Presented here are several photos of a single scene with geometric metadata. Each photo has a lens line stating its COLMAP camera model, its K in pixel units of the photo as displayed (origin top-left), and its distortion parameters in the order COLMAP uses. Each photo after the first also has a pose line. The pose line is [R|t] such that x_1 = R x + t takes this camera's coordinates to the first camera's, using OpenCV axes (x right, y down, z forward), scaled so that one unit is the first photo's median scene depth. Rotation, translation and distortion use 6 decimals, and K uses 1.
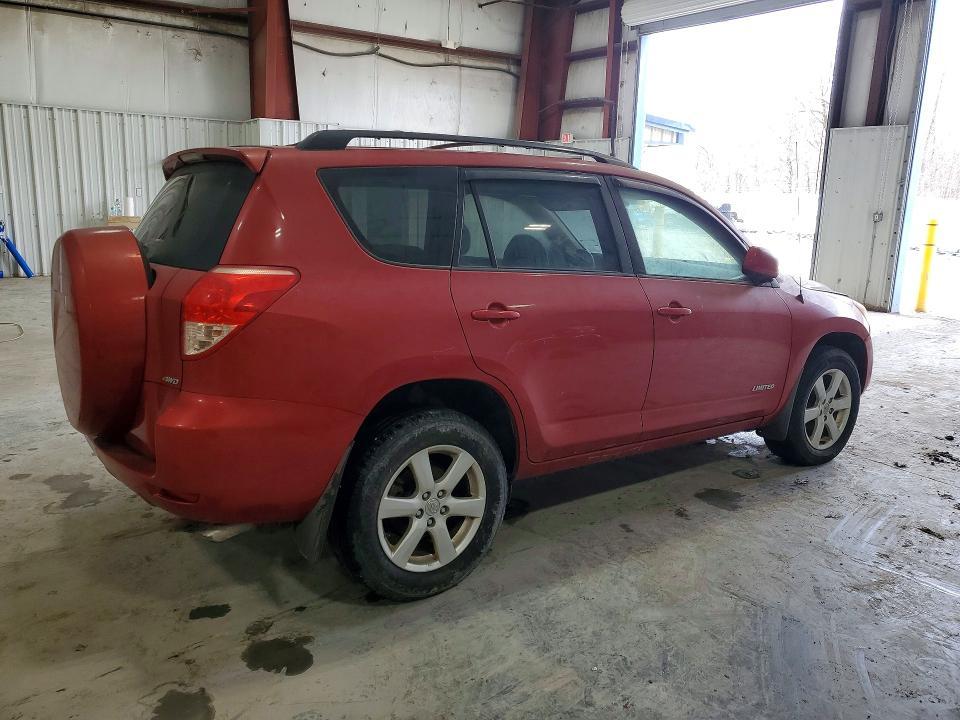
lens RADIAL K [[776.0, 0, 479.2], [0, 776.0, 355.6], [0, 0, 1]] dist [0.026367, 0.004278]
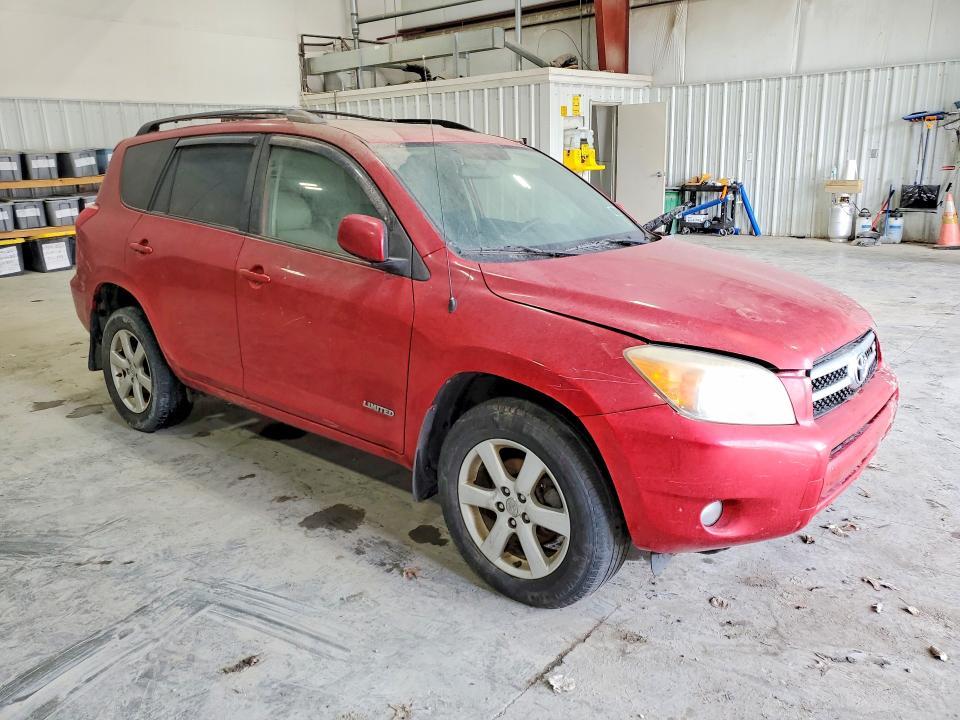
lens RADIAL K [[776.0, 0, 478.4], [0, 776.0, 359.9], [0, 0, 1]] dist [0.026367, 0.004278]
pose [[0.196032, 0.216857, -0.956318, 1.209080], [-0.171881, 0.967741, 0.184214, -0.175164], [0.965416, 0.128261, 0.226981, 1.037169]]
